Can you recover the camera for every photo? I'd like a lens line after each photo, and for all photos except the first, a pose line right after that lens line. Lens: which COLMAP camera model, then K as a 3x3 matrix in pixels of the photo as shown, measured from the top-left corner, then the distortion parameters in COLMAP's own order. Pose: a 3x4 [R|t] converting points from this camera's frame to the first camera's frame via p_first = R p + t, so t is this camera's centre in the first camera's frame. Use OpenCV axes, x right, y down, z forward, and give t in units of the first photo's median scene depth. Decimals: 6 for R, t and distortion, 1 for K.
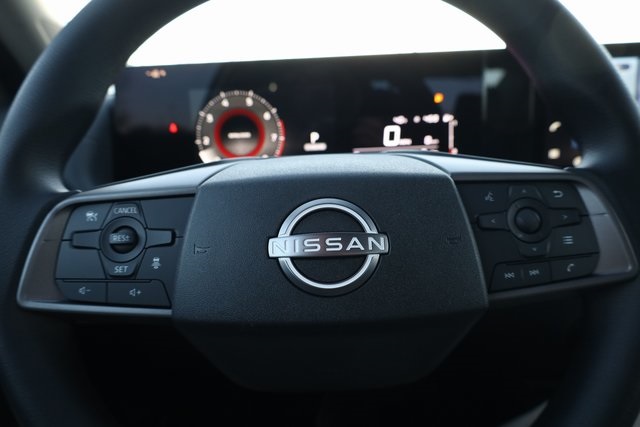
lens RADIAL K [[442.1, 0, 321.0], [0, 442.1, 211.4], [0, 0, 1]] dist [-0.004032, -0.002911]
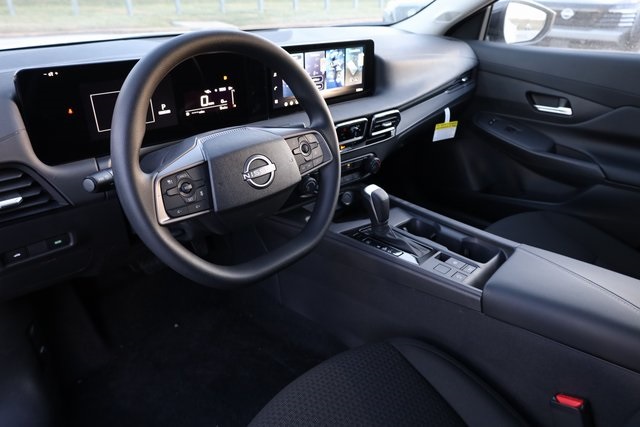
lens RADIAL K [[442.1, 0, 319.7], [0, 442.1, 216.6], [0, 0, 1]] dist [-0.004032, -0.002911]
pose [[0.696403, -0.279873, 0.660828, -1.389023], [0.084051, 0.946292, 0.312196, -0.415089], [-0.712711, -0.161871, 0.682525, -1.048063]]
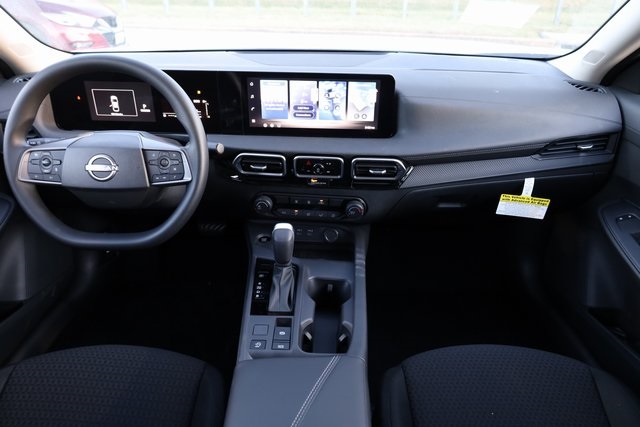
lens RADIAL K [[442.1, 0, 318.6], [0, 442.1, 214.7], [0, 0, 1]] dist [-0.004032, -0.002911]
pose [[0.998362, 0.054122, 0.018539, 1.400617], [-0.057171, 0.955762, 0.288533, -0.565012], [-0.002103, -0.289121, 0.957290, -2.081944]]
